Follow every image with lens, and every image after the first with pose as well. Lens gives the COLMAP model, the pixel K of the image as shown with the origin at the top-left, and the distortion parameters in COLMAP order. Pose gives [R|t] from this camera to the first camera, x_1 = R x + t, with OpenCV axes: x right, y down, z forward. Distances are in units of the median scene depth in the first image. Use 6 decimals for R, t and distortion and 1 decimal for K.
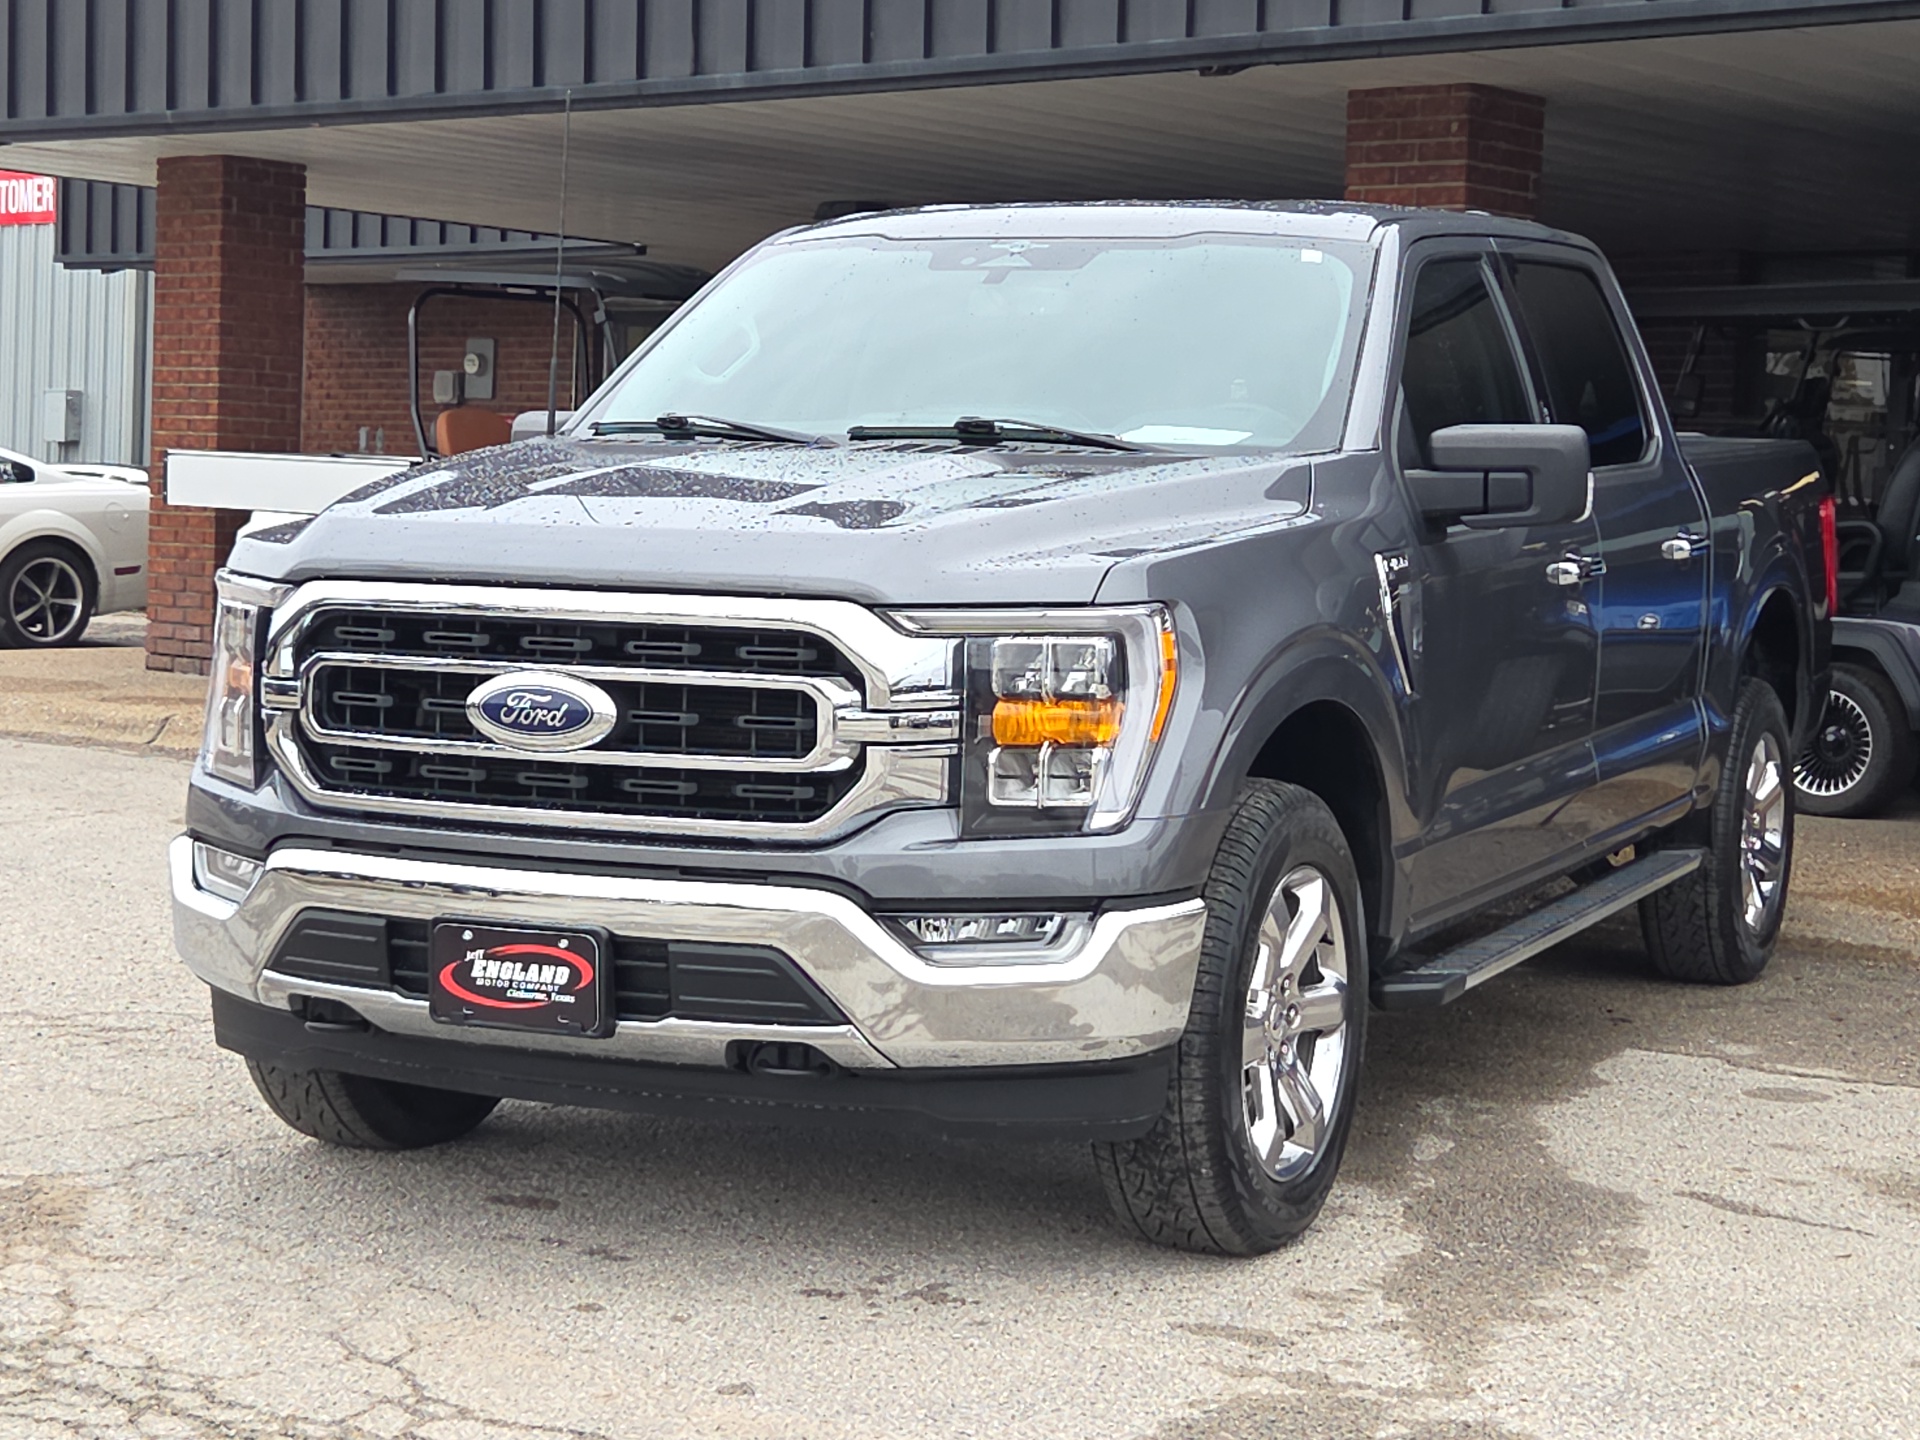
lens RADIAL K [[3484.7, 0, 959.8], [0, 3484.7, 710.6], [0, 0, 1]] dist [0.187109, -0.057183]
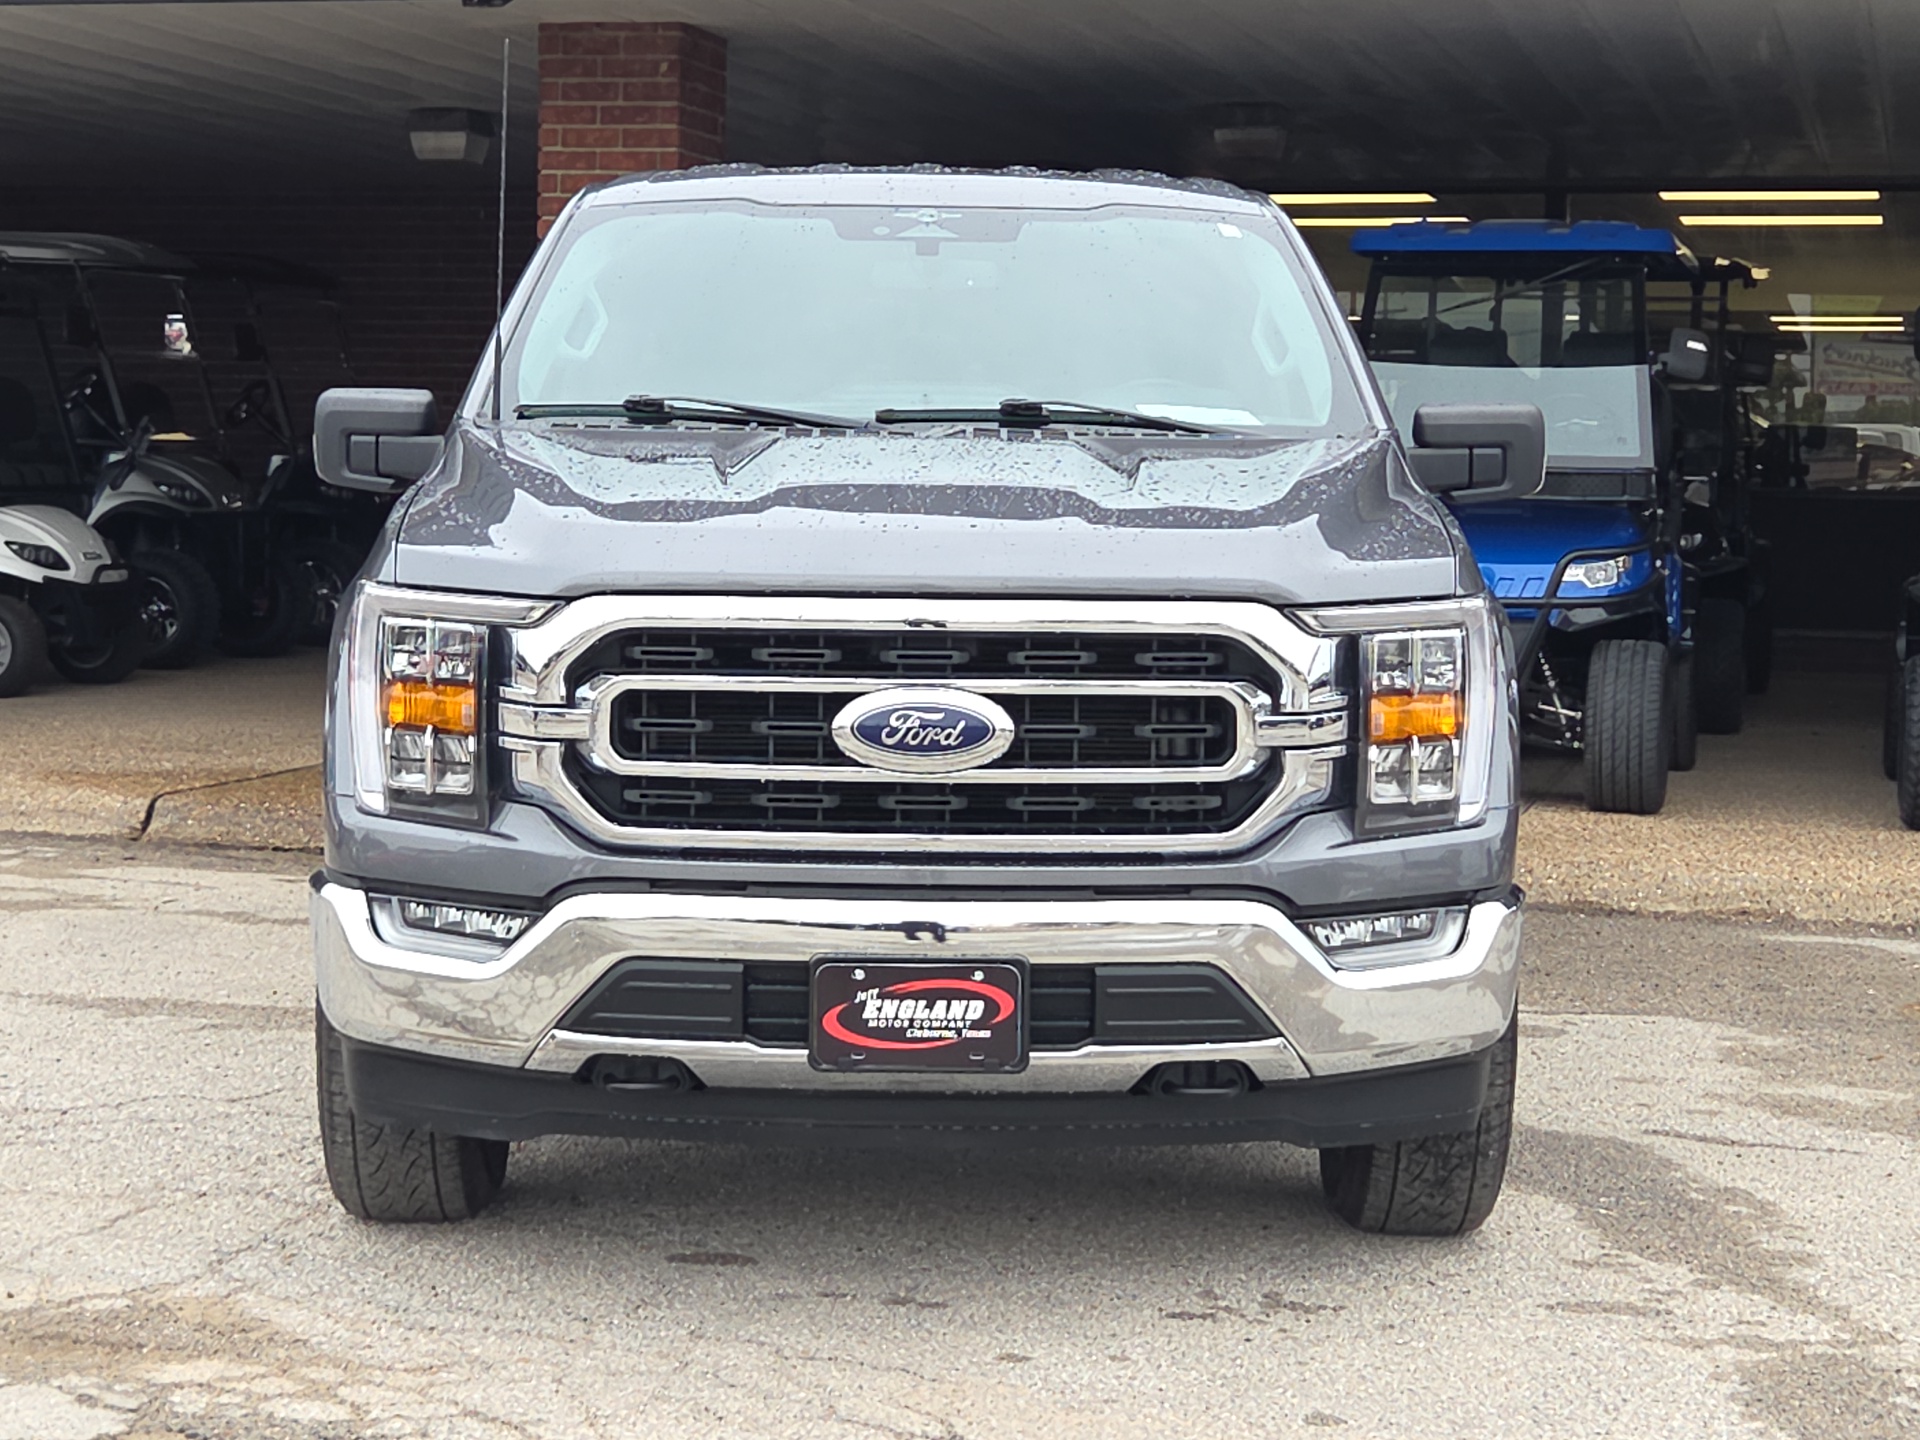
lens RADIAL K [[3683.8, 0, 960.0], [0, 3683.8, 720.0], [0, 0, 1]] dist [0.147151, -0.026991]
pose [[0.903685, -0.047271, 0.425580, -0.530629], [0.038870, 0.998840, 0.028409, -0.030131], [-0.426430, -0.009130, 0.904475, 0.104511]]
